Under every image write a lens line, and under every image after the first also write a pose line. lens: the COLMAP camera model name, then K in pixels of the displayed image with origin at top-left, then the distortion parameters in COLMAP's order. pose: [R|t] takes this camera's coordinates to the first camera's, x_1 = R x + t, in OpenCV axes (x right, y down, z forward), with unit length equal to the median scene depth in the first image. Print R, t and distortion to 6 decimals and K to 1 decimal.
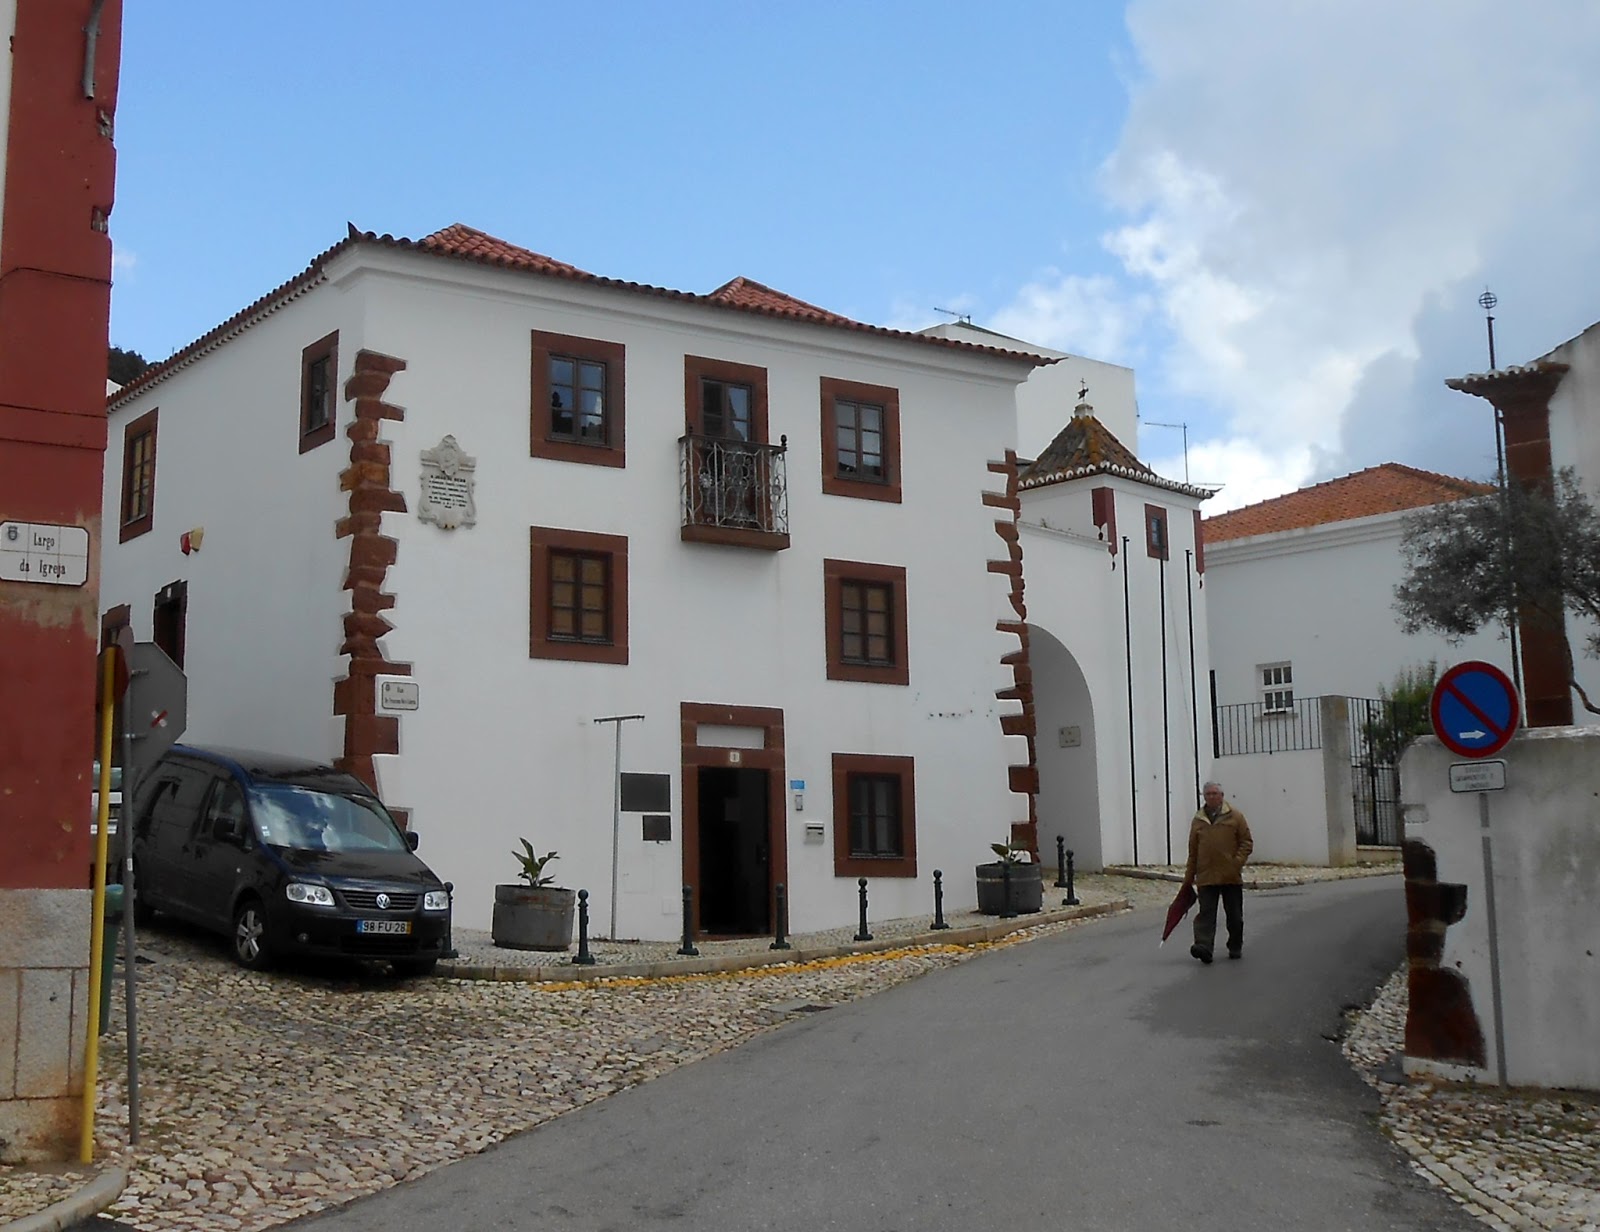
lens RADIAL K [[2158.4, 0, 808.2], [0, 2158.4, 535.8], [0, 0, 1]] dist [0.031799, 0.000000]
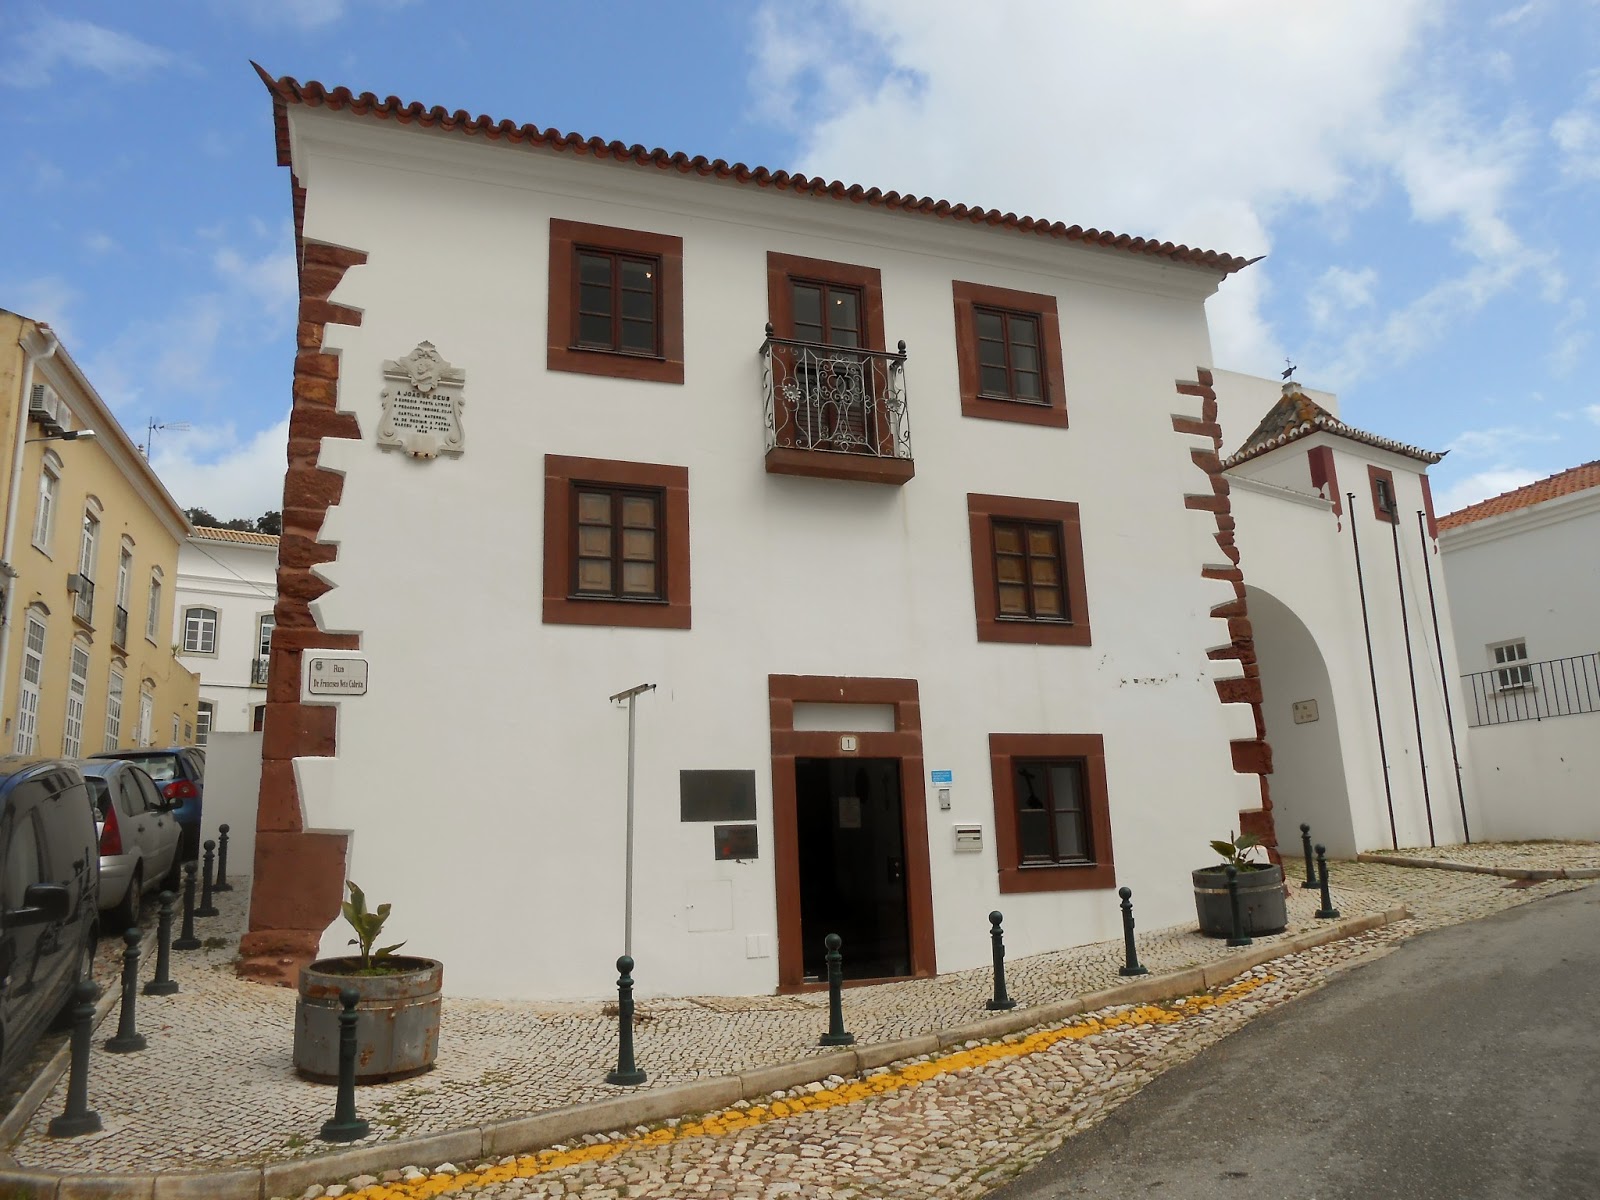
lens RADIAL K [[1289.4, 0, 811.3], [0, 1289.4, 601.0], [0, 0, 1]] dist [-0.037997, 0.050386]
pose [[0.969307, -0.078579, -0.232956, 0.062051], [0.071146, 0.996657, -0.040154, 0.068225], [0.235333, 0.022348, 0.971658, 0.541083]]
